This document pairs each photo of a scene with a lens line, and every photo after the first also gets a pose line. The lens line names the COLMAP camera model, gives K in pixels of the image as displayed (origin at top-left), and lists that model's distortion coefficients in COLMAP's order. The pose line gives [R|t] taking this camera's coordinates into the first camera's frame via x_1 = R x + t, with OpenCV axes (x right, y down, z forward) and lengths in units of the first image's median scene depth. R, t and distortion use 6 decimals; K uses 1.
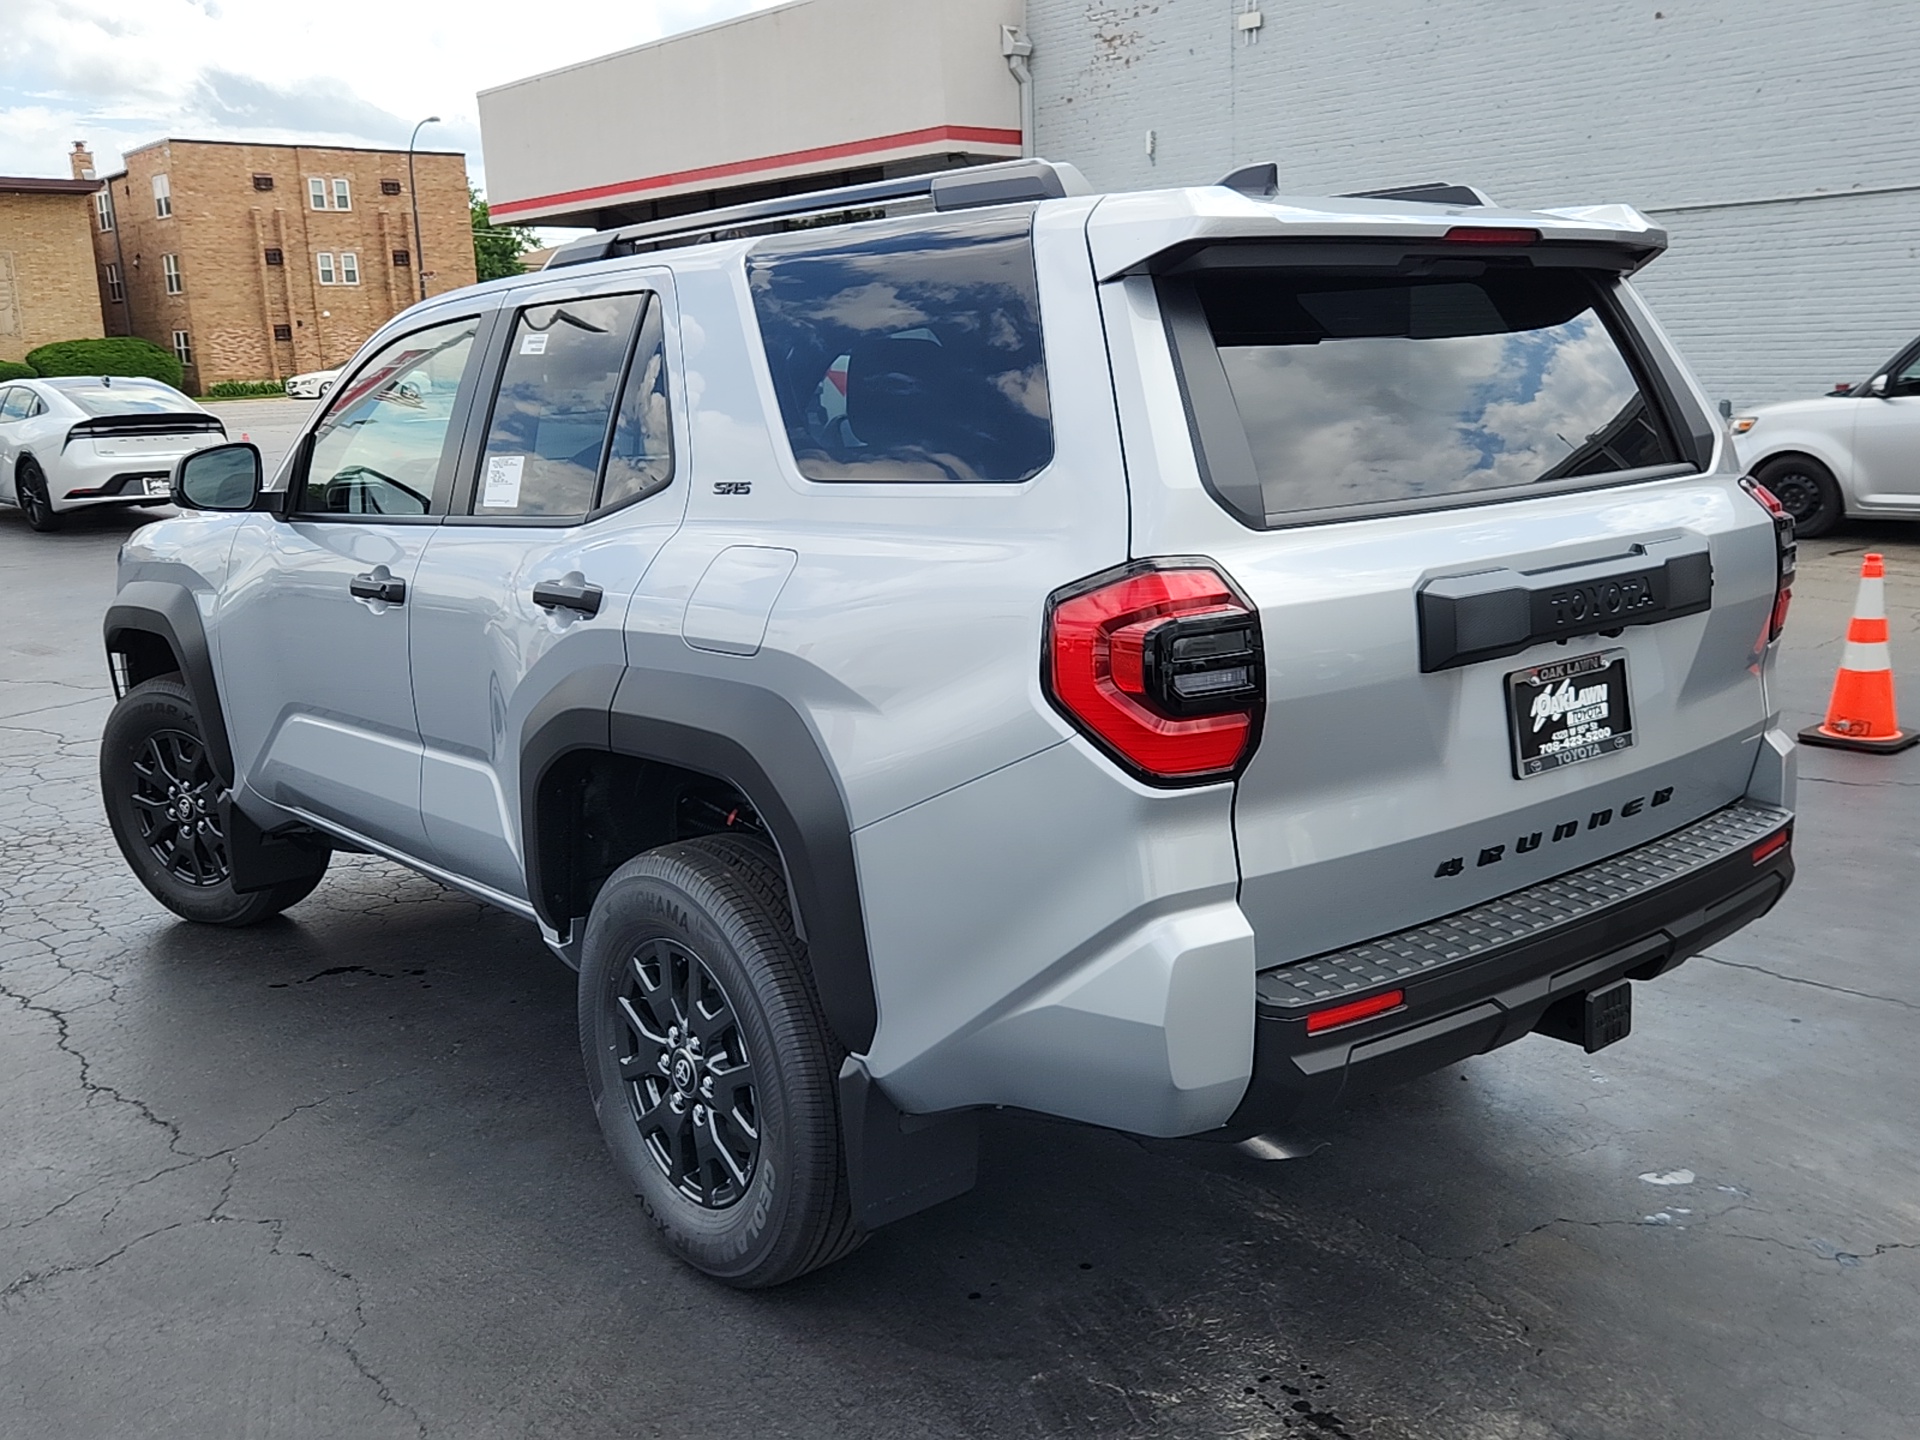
lens RADIAL K [[1786.0, 0, 963.5], [0, 1786.0, 716.5], [0, 0, 1]] dist [0.070059, -0.077249]
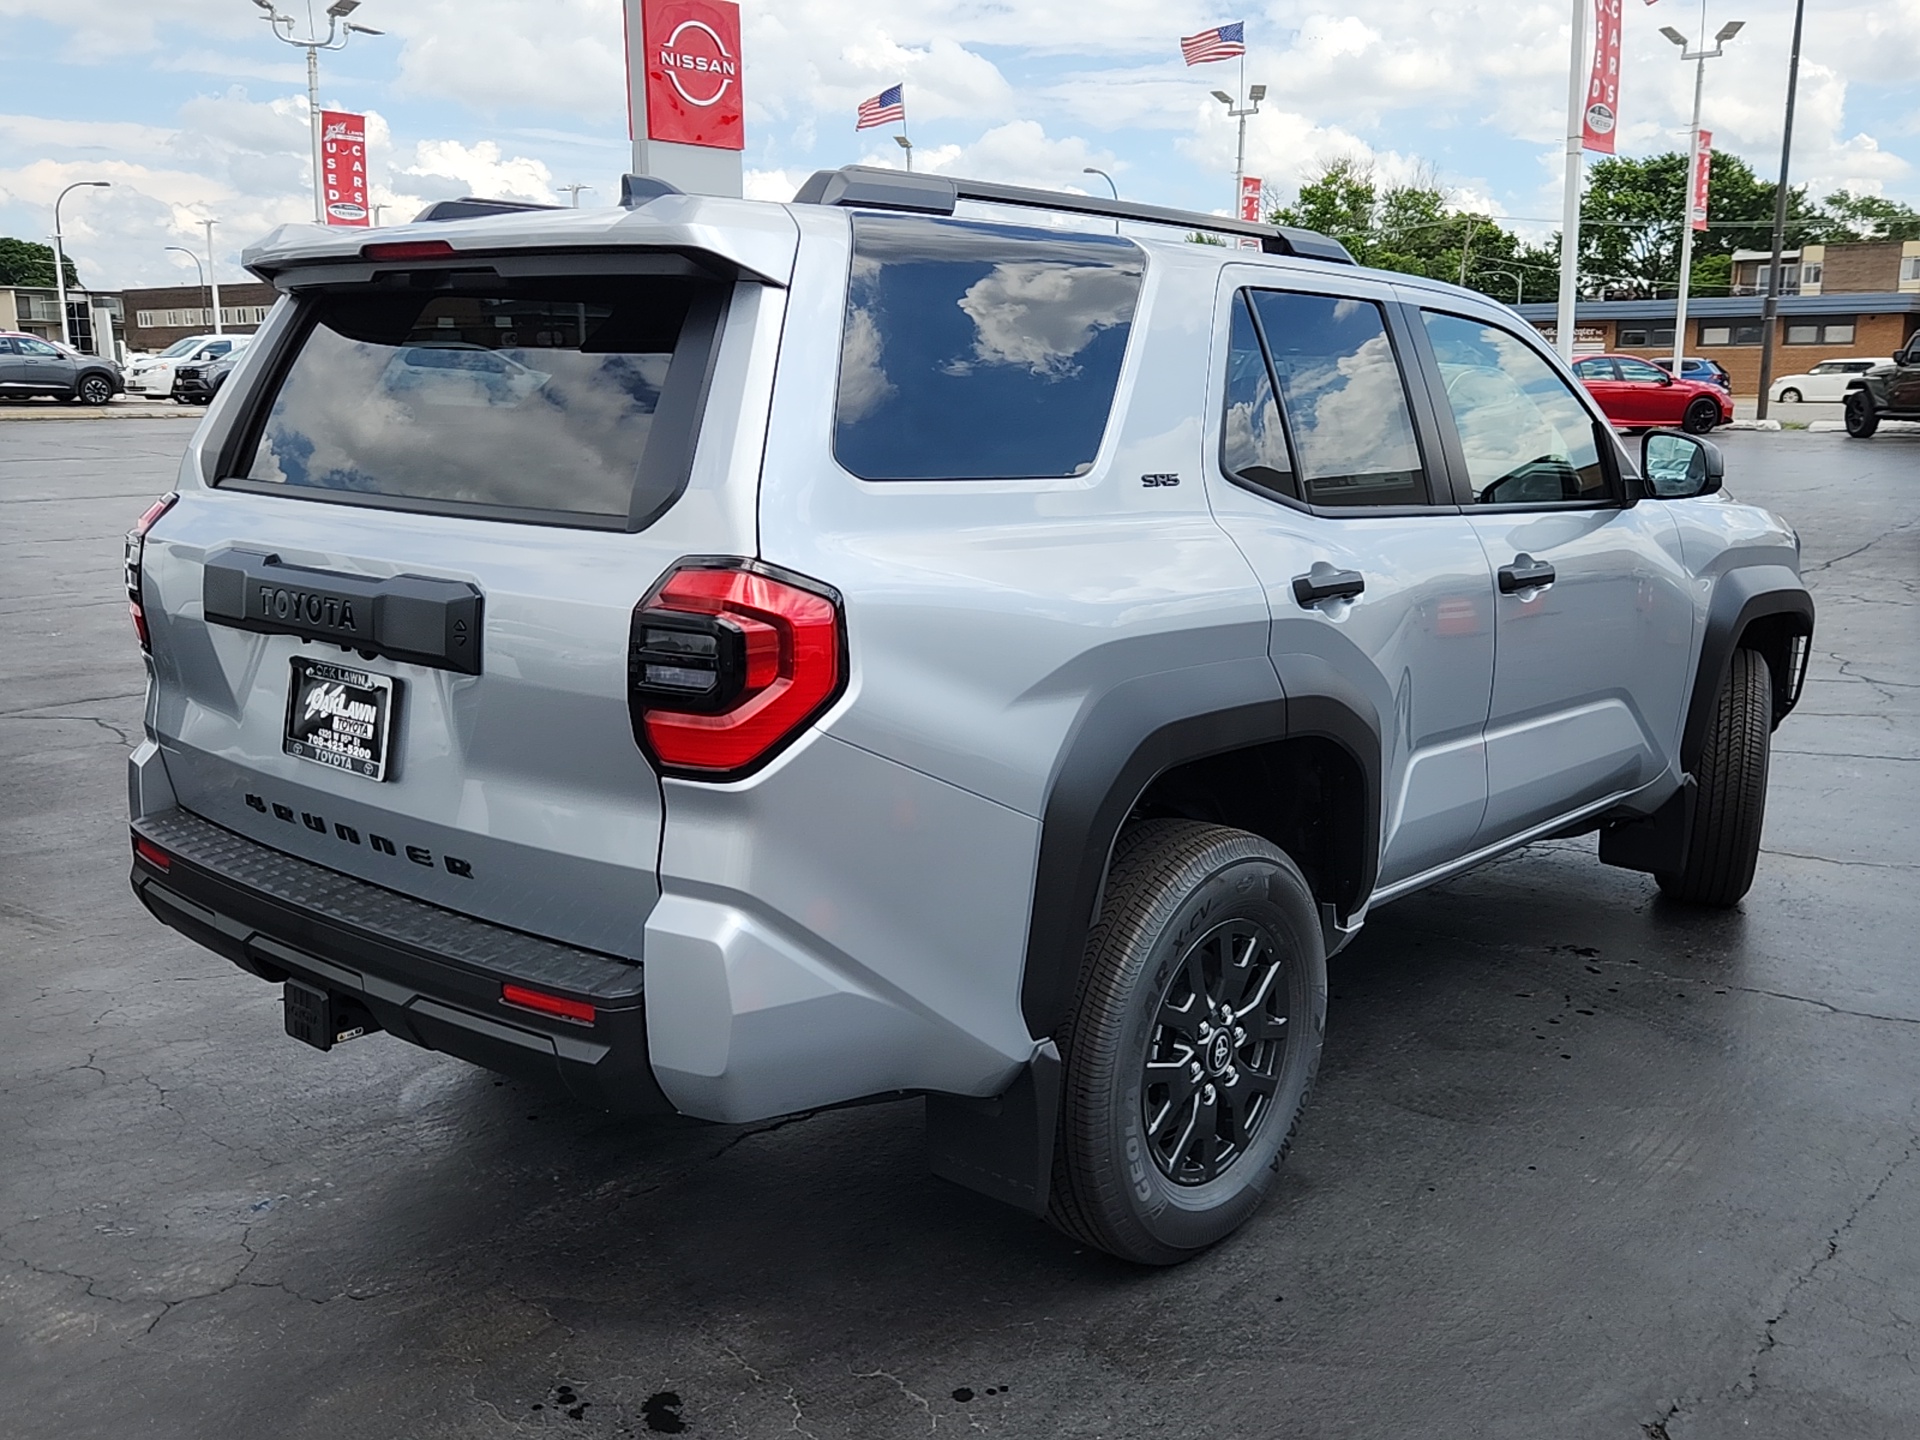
lens RADIAL K [[1786.0, 0, 963.5], [0, 1786.0, 716.5], [0, 0, 1]] dist [0.070059, -0.077249]
pose [[0.146220, 0.219103, -0.964683, 1.372533], [-0.203632, 0.960947, 0.187389, -0.266296], [0.968067, 0.169040, 0.185126, 1.150465]]
